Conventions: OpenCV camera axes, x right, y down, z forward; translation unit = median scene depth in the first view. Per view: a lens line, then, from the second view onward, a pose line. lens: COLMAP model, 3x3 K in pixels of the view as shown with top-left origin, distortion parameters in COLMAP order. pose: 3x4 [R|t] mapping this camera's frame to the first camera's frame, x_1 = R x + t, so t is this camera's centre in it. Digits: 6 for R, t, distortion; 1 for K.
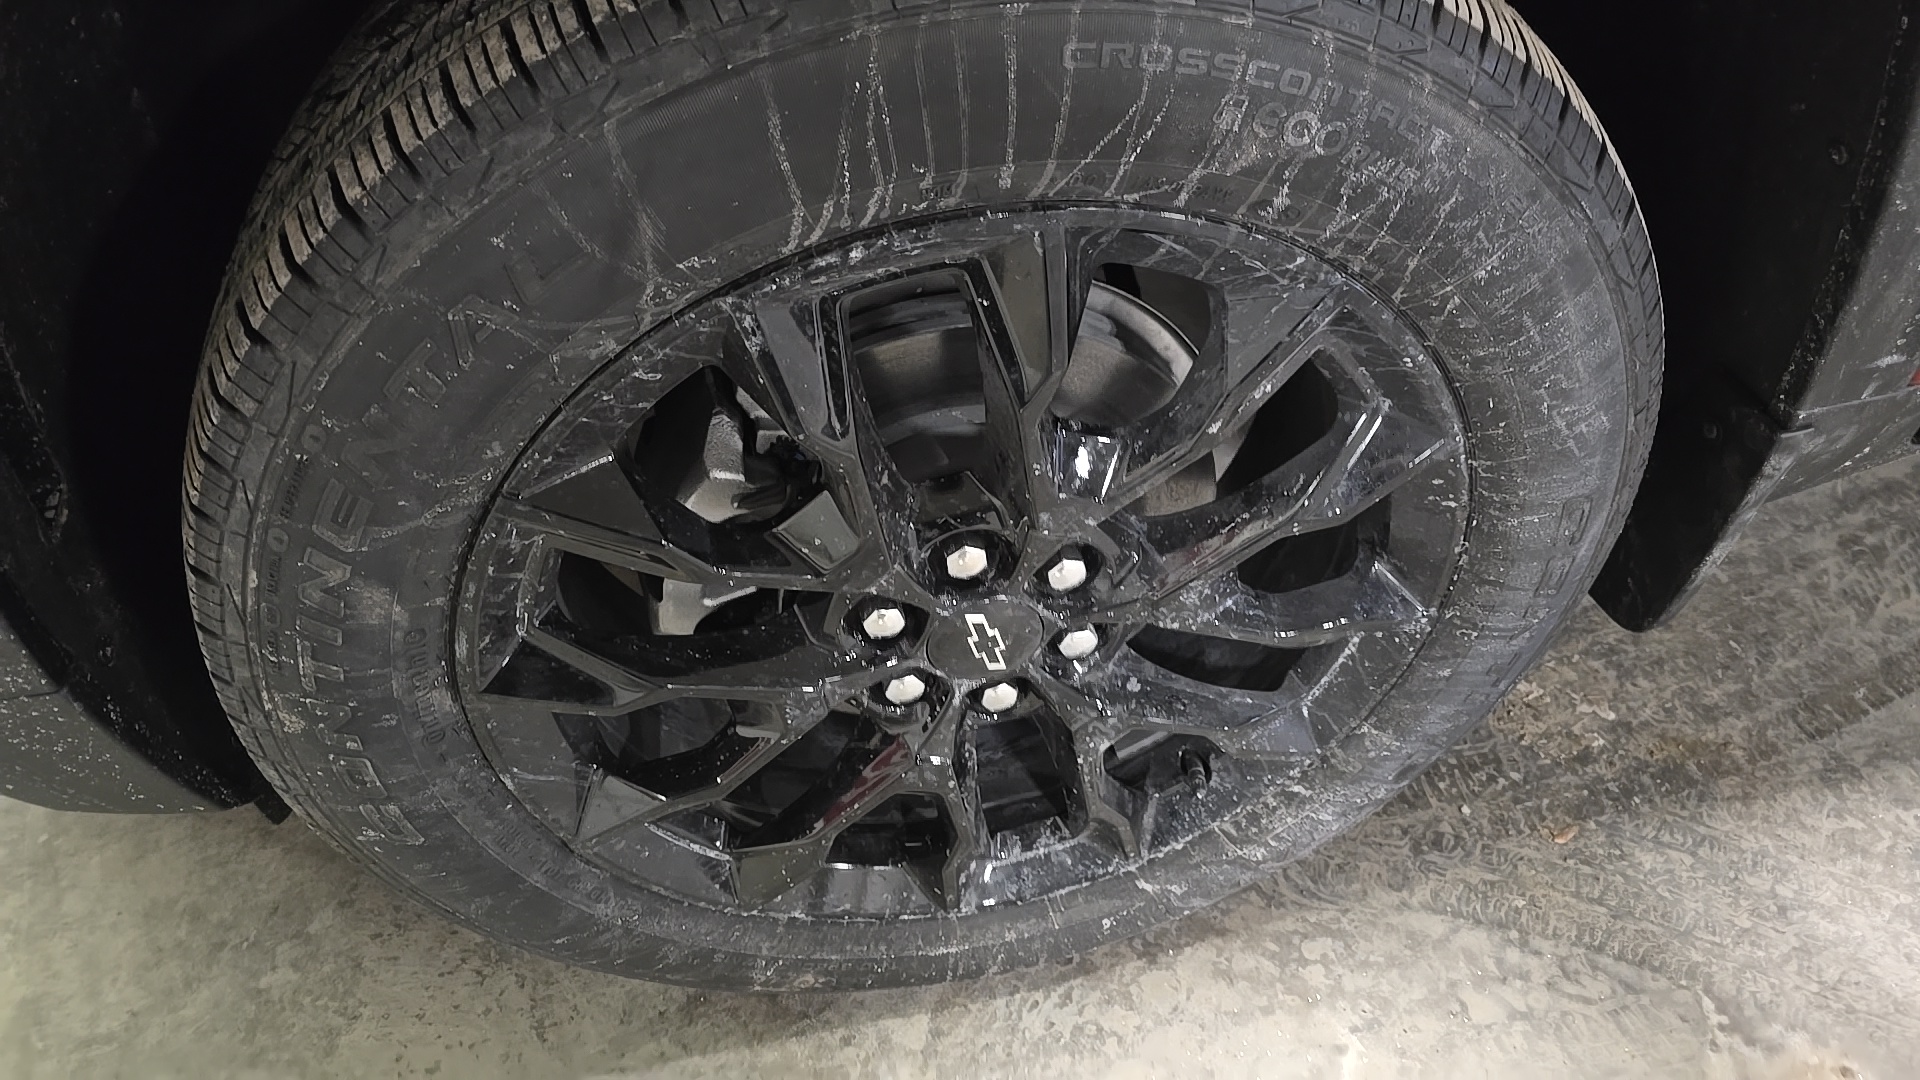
lens RADIAL K [[1283.7, 0, 960.0], [0, 1283.7, 540.0], [0, 0, 1]] dist [0.059642, -0.054869]
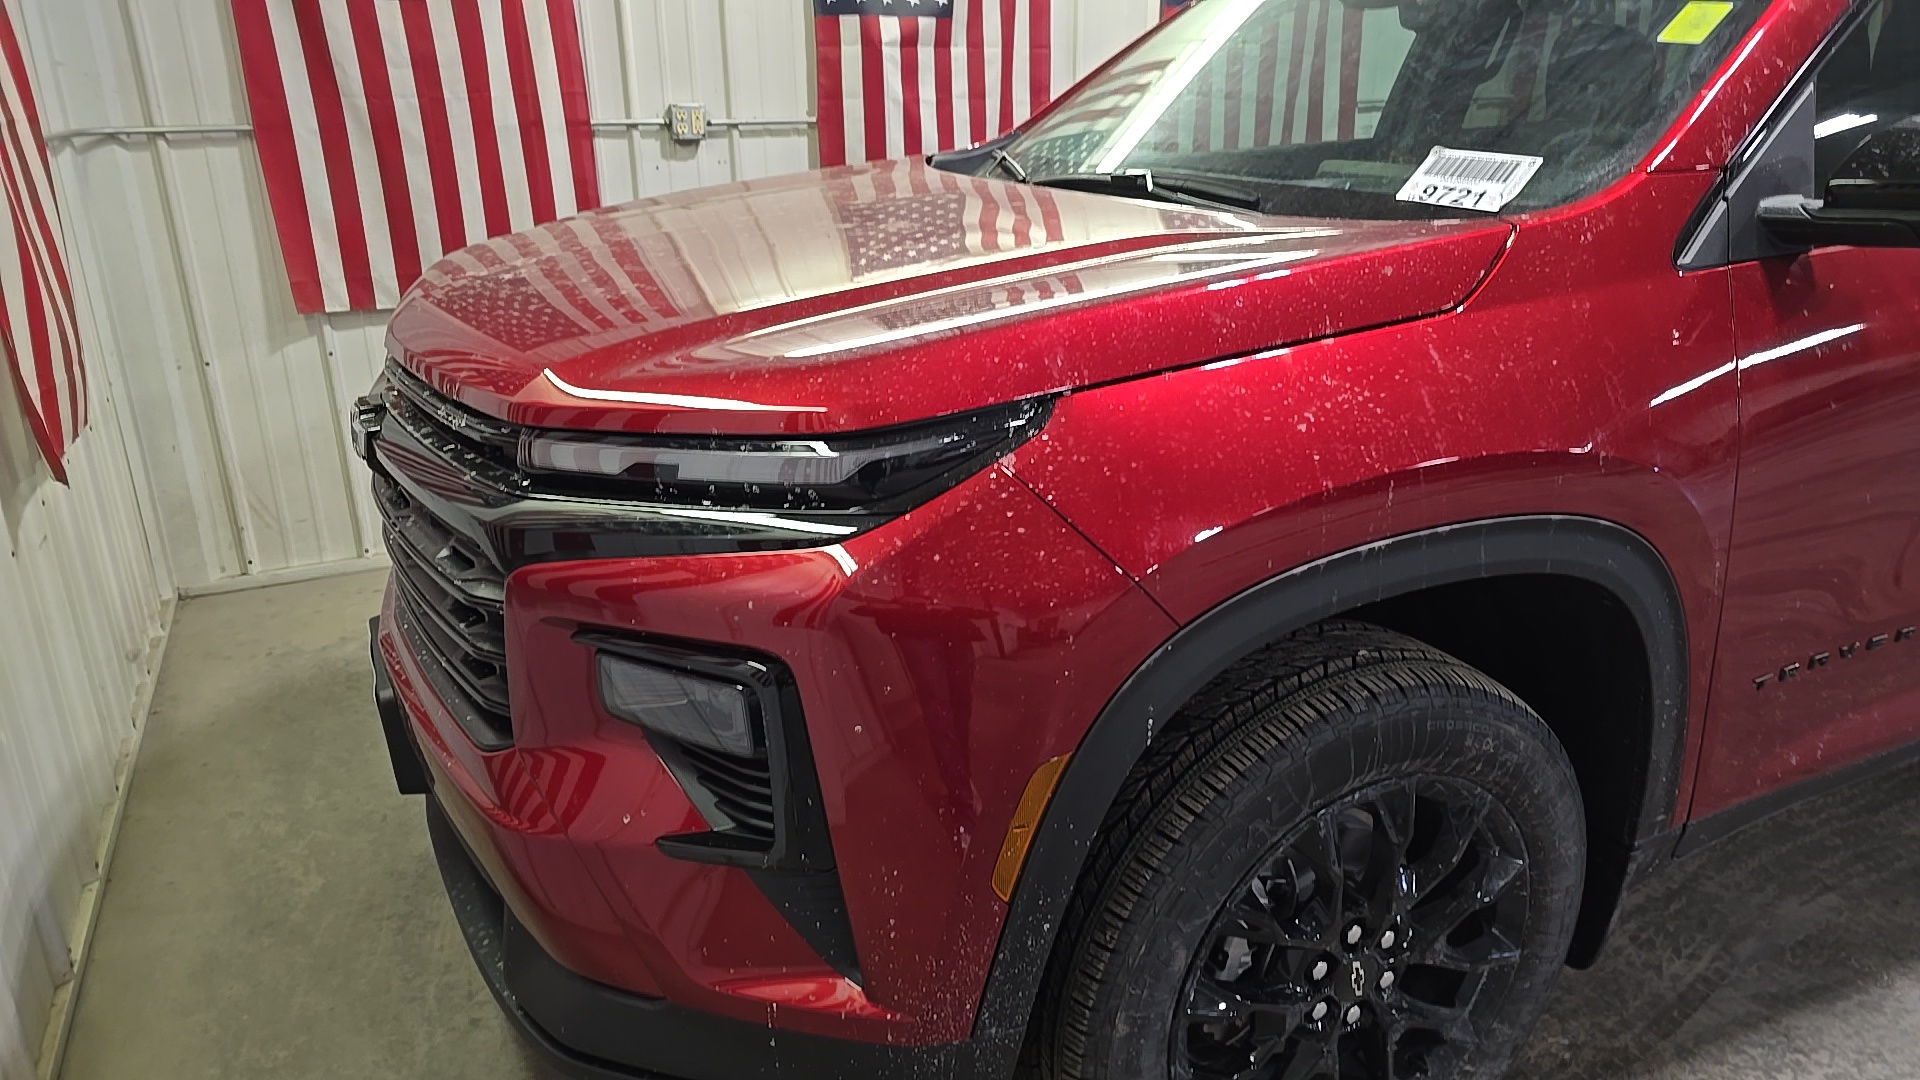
lens RADIAL K [[1263.9, 0, 963.3], [0, 1263.9, 584.9], [0, 0, 1]] dist [0.033836, -0.000513]
pose [[0.967742, -0.033368, 0.249725, -1.134894], [0.136610, 0.902329, -0.408827, 0.267106], [-0.211692, 0.429754, 0.877780, -1.023735]]
